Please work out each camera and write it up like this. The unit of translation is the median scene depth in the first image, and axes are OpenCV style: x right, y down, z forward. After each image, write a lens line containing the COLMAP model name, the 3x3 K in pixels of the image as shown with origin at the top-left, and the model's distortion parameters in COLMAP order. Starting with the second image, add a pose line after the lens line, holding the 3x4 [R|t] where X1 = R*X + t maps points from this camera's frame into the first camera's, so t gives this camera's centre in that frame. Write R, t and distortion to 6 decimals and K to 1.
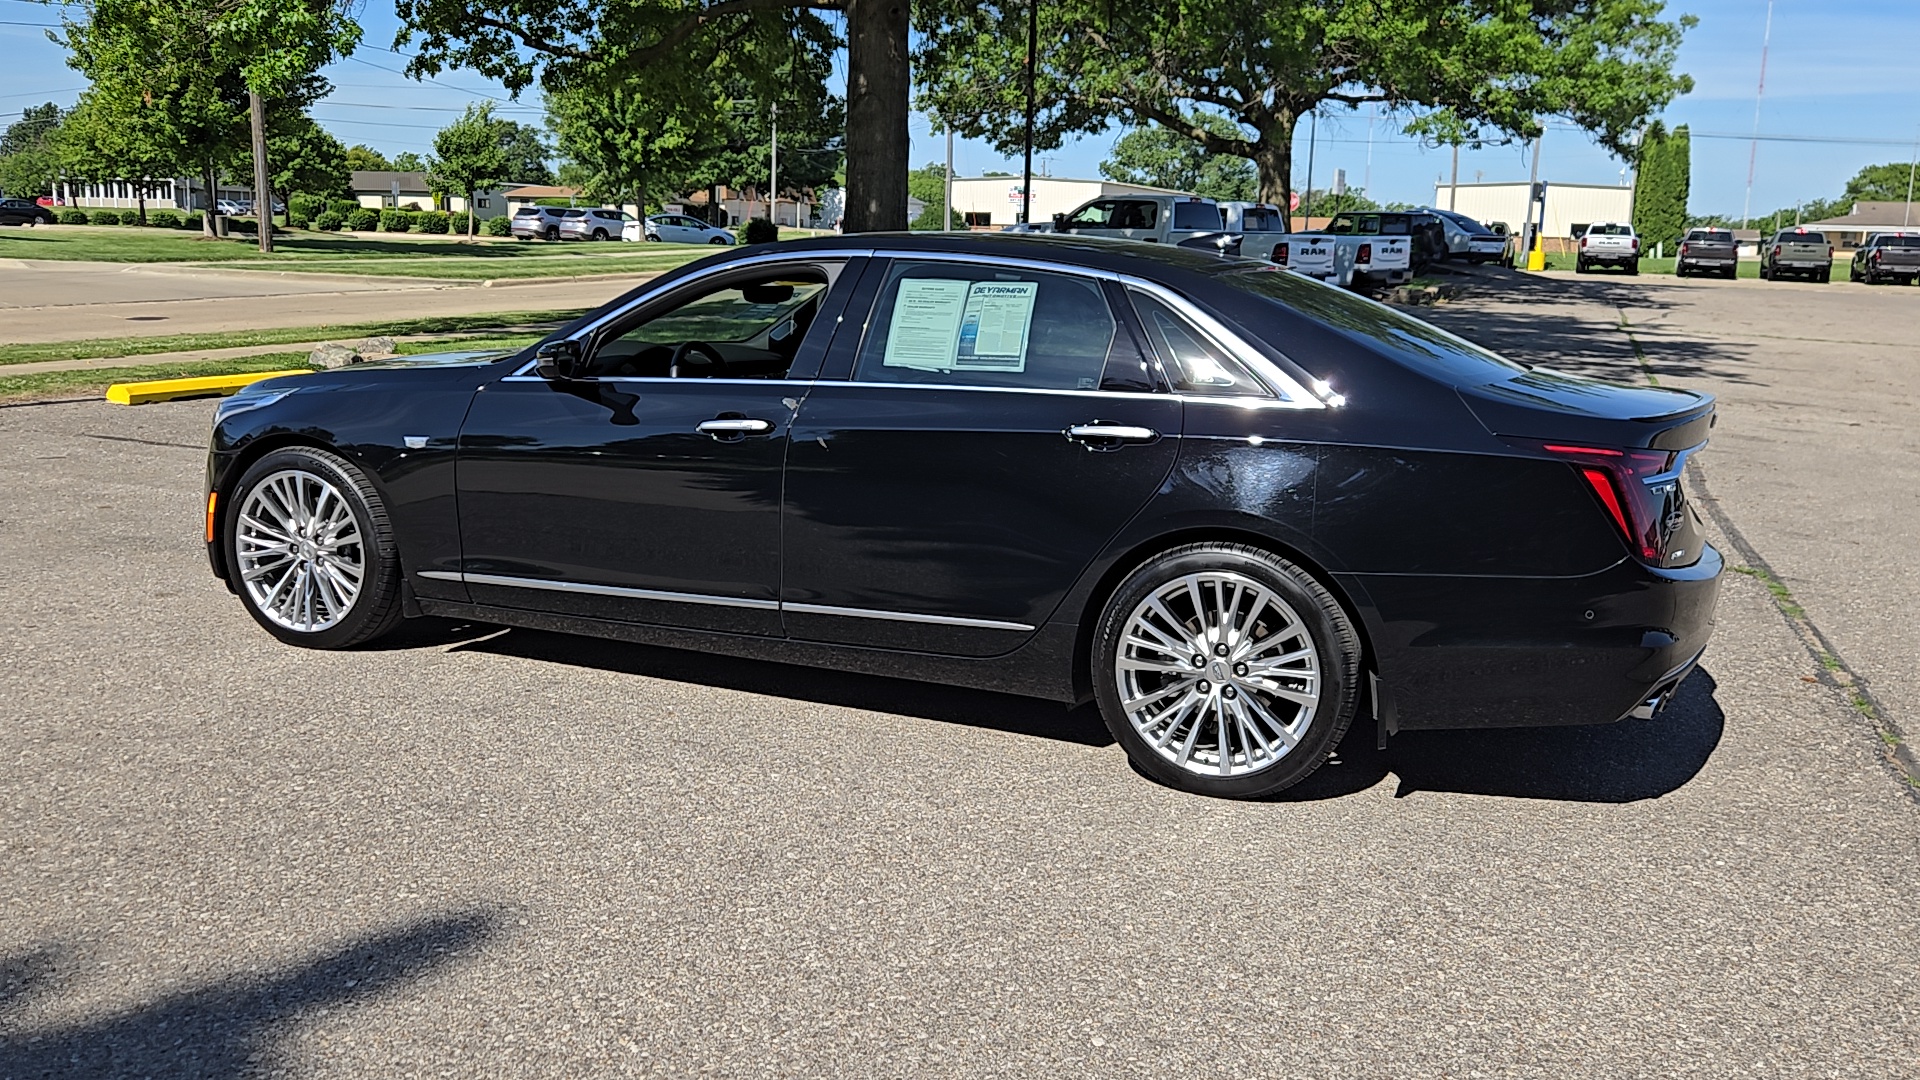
lens RADIAL K [[1627.1, 0, 960.0], [0, 1627.1, 540.0], [0, 0, 1]] dist [0.003517, -0.005841]
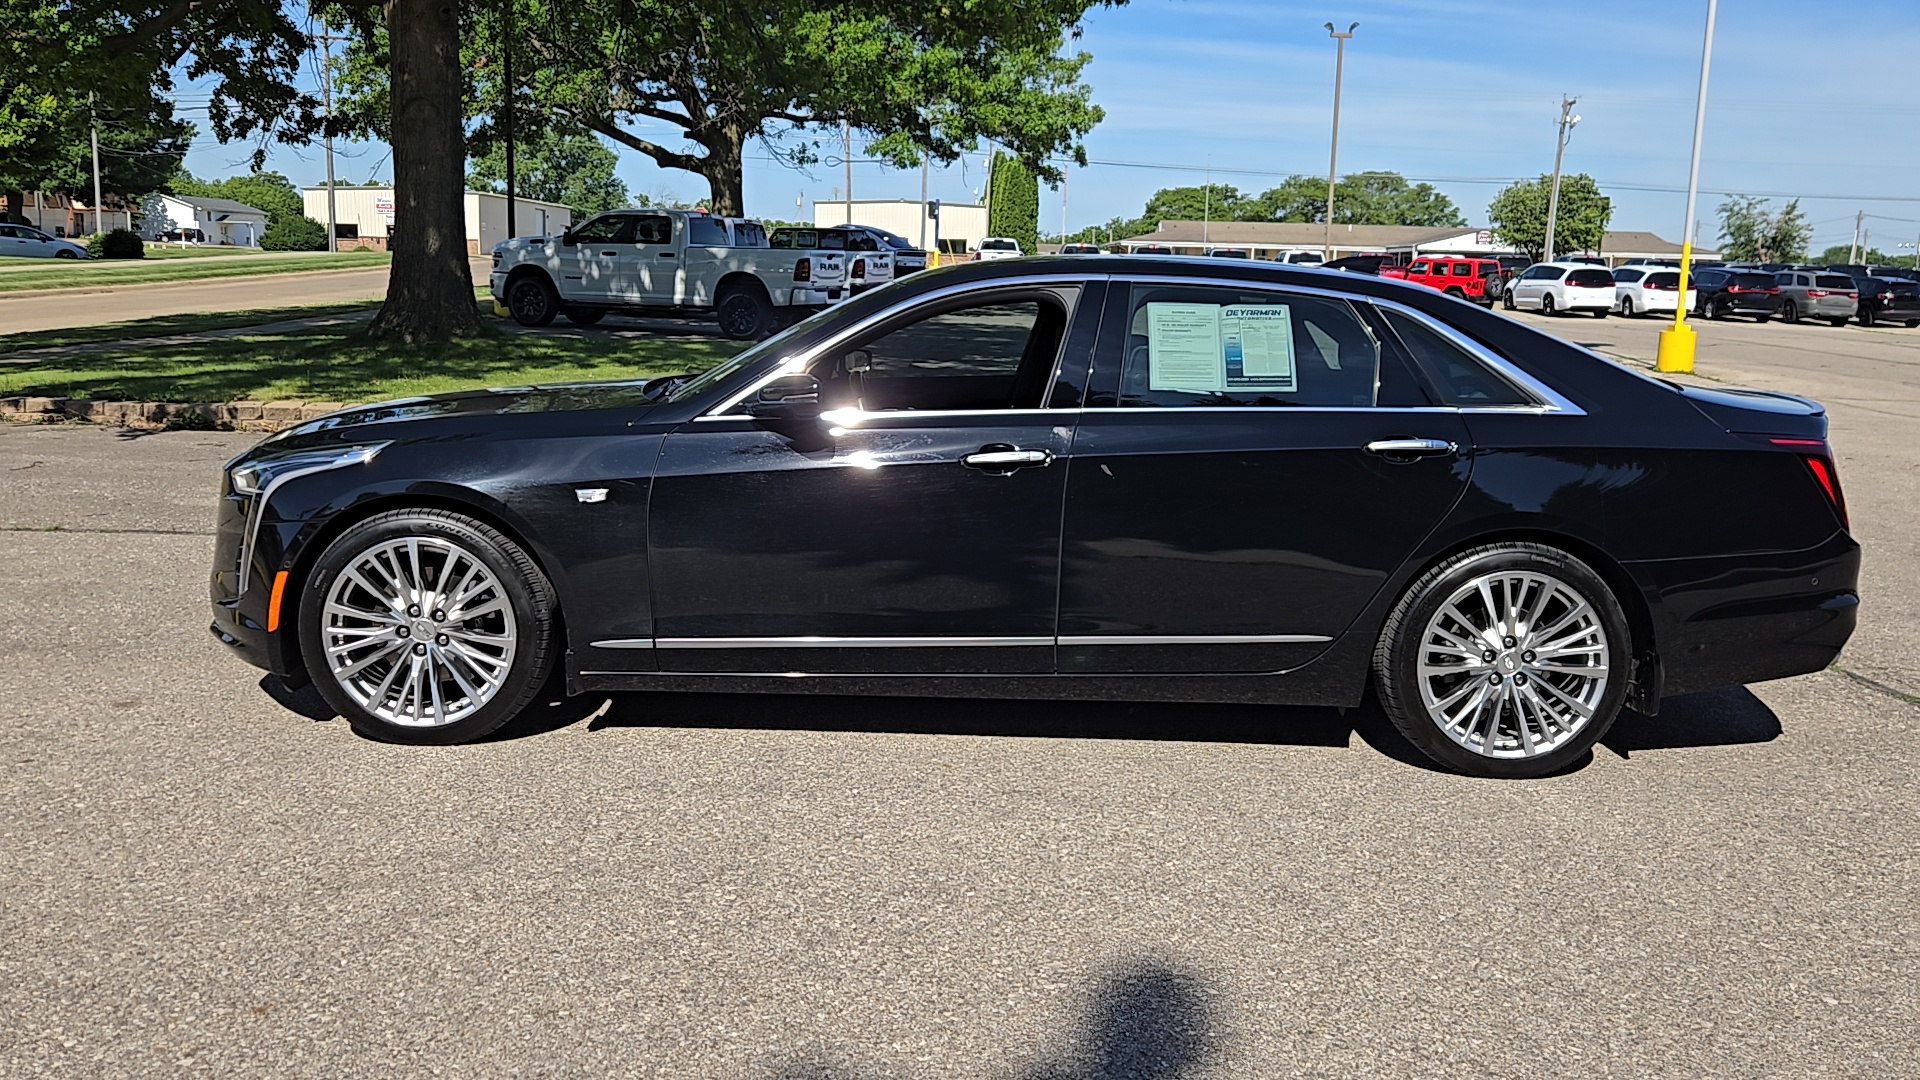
lens RADIAL K [[1614.2, 0, 954.5], [0, 1614.2, 550.3], [0, 0, 1]] dist [0.014675, 0.011028]
pose [[0.922909, -0.070660, 0.378479, -0.459956], [0.070900, 0.997394, 0.013319, -0.026699], [-0.378435, 0.014542, 0.925514, 0.114221]]
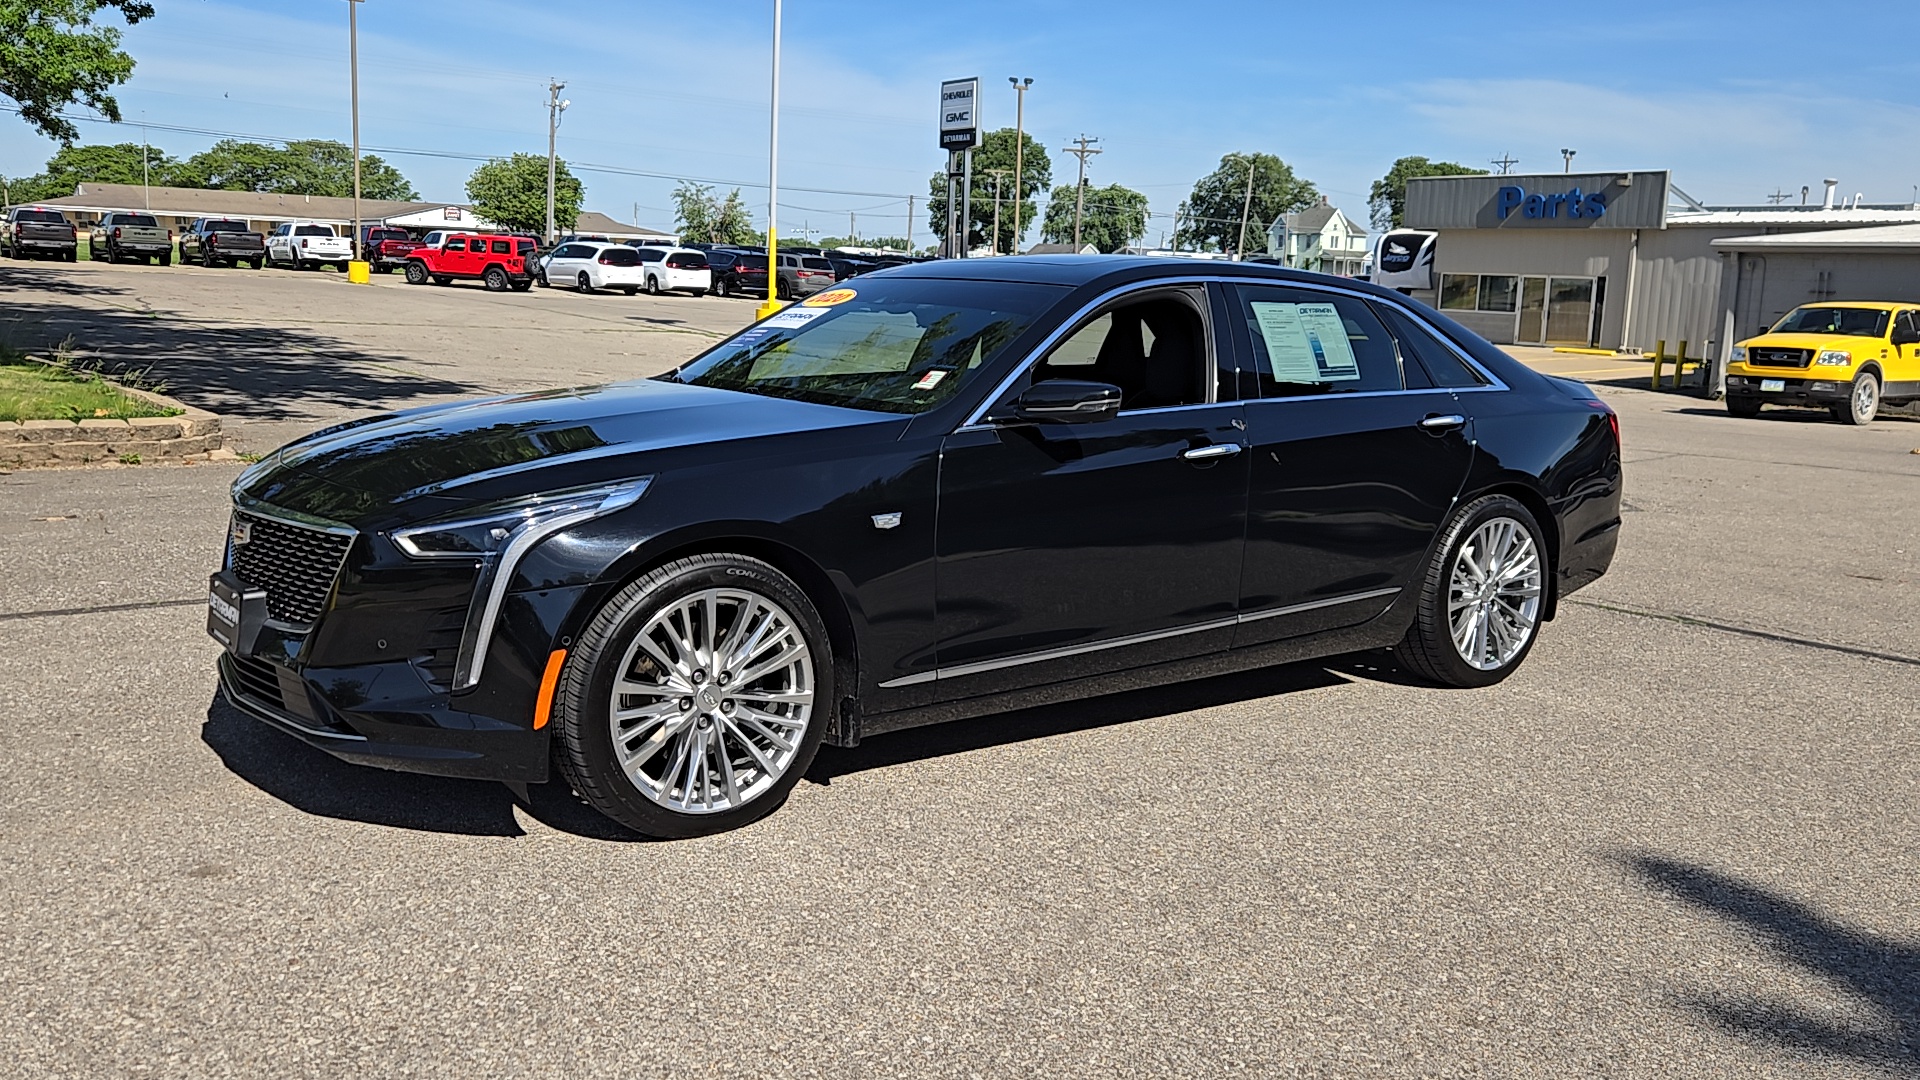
lens RADIAL K [[1614.2, 0, 954.5], [0, 1614.2, 550.3], [0, 0, 1]] dist [0.014675, 0.011028]
pose [[0.506888, -0.154042, 0.848136, -0.937026], [0.137027, 0.985792, 0.097150, -0.112108], [-0.851051, 0.066974, 0.520794, 0.536189]]
